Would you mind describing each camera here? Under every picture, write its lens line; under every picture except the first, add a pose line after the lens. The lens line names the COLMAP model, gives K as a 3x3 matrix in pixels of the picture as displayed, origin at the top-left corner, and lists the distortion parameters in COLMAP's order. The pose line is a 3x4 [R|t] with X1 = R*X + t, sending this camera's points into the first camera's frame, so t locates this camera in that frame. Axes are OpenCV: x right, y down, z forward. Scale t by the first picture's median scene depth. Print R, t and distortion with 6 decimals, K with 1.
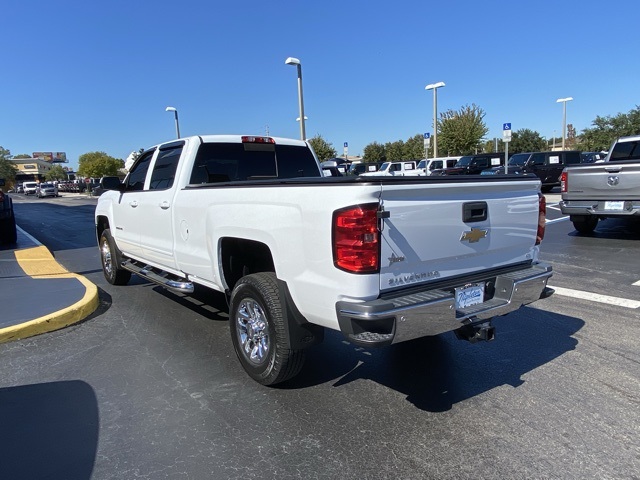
lens RADIAL K [[468.2, 0, 320.0], [0, 468.2, 240.0], [0, 0, 1]] dist [0.082698, -0.110255]
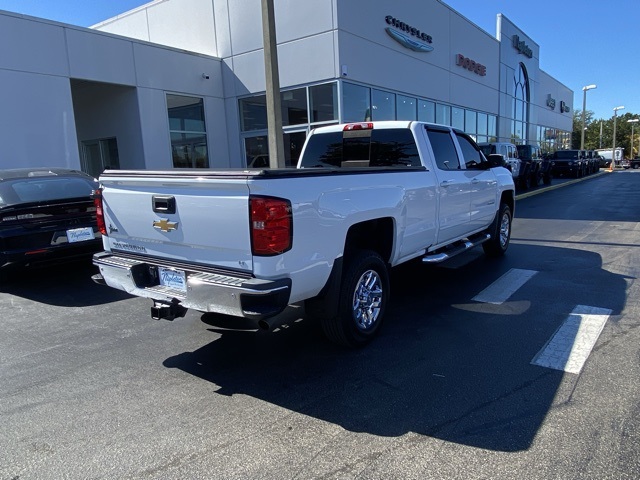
lens RADIAL K [[468.2, 0, 320.0], [0, 468.2, 240.0], [0, 0, 1]] dist [0.082698, -0.110255]
pose [[0.314401, 0.168995, -0.934127, 0.220530], [-0.105001, 0.984179, 0.142710, -0.025678], [0.943465, 0.053216, 0.327171, 0.144665]]
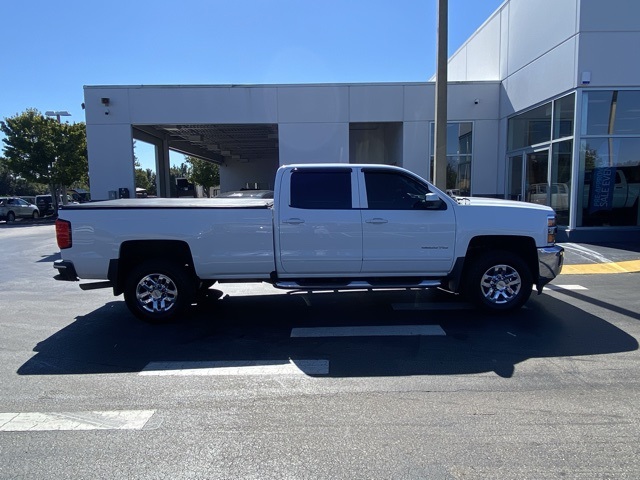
lens RADIAL K [[442.2, 0, 323.6], [0, 442.2, 241.0], [0, 0, 1]] dist [0.070296, -0.081581]
pose [[-0.577384, 0.140278, -0.804332, 0.206668], [-0.075438, 0.971751, 0.223629, -0.075359], [0.812980, 0.189797, -0.550491, 0.451885]]
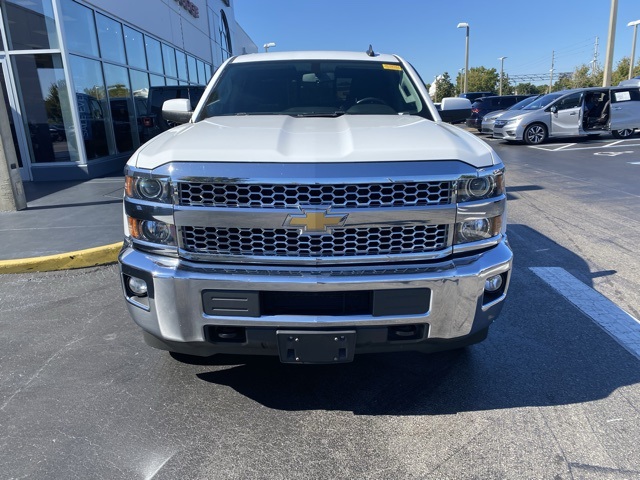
lens RADIAL K [[487.6, 0, 318.5], [0, 487.6, 237.0], [0, 0, 1]] dist [0.010601, 0.002985]
pose [[0.819875, 0.153360, -0.551621, 0.085943], [-0.076736, 0.984199, 0.159572, -0.015078], [0.567377, -0.088500, 0.818689, 0.110117]]
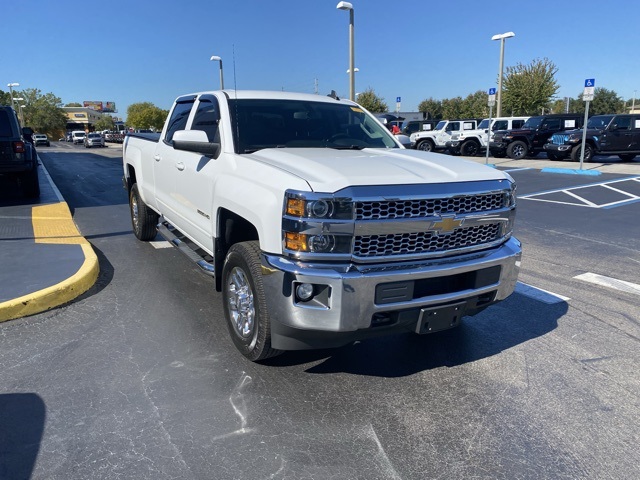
lens RADIAL K [[489.2, 0, 322.1], [0, 489.2, 231.4], [0, 0, 1]] dist [0.010302, 0.005542]
pose [[0.995006, 0.048099, -0.087458, 0.003595], [-0.042418, 0.996938, 0.065698, -0.007798], [0.090350, -0.061660, 0.993999, 0.045783]]
